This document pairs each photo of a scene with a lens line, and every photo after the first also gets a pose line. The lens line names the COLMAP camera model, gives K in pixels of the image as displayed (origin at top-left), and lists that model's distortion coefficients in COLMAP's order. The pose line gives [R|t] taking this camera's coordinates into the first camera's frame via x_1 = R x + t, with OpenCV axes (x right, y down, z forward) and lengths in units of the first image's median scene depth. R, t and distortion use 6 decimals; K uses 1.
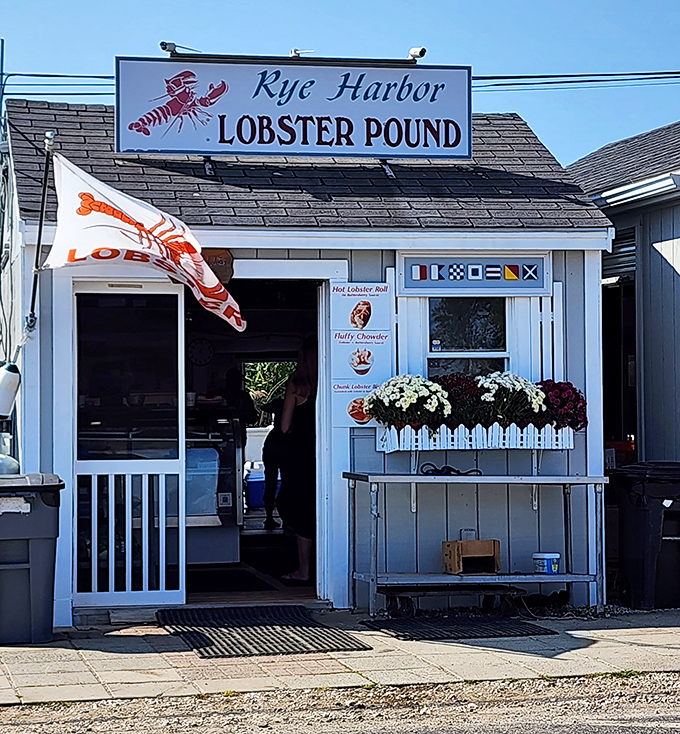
lens RADIAL K [[1887.2, 0, 339.9], [0, 1887.2, 367.9], [0, 0, 1]] dist [0.250916, 0.000000]
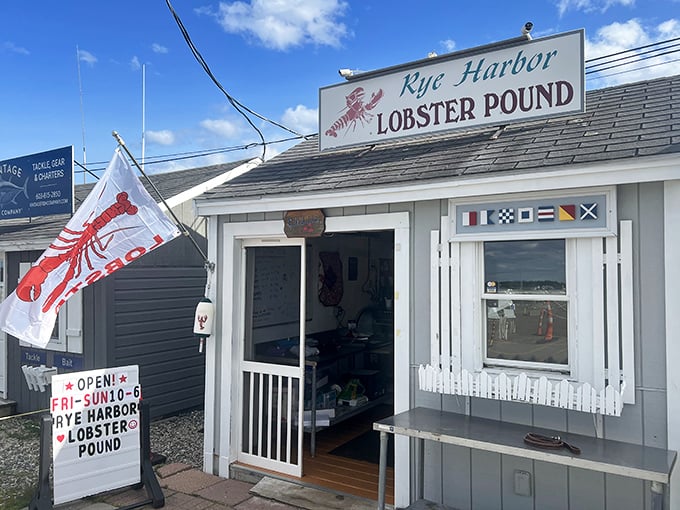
lens RADIAL K [[543.1, 0, 339.0], [0, 543.1, 256.8], [0, 0, 1]] dist [0.040450, -0.030303]
pose [[0.718233, -0.009682, -0.695735, 0.192381], [0.005825, 0.999952, -0.007902, -0.025675], [0.695778, 0.001622, 0.718255, 0.693223]]
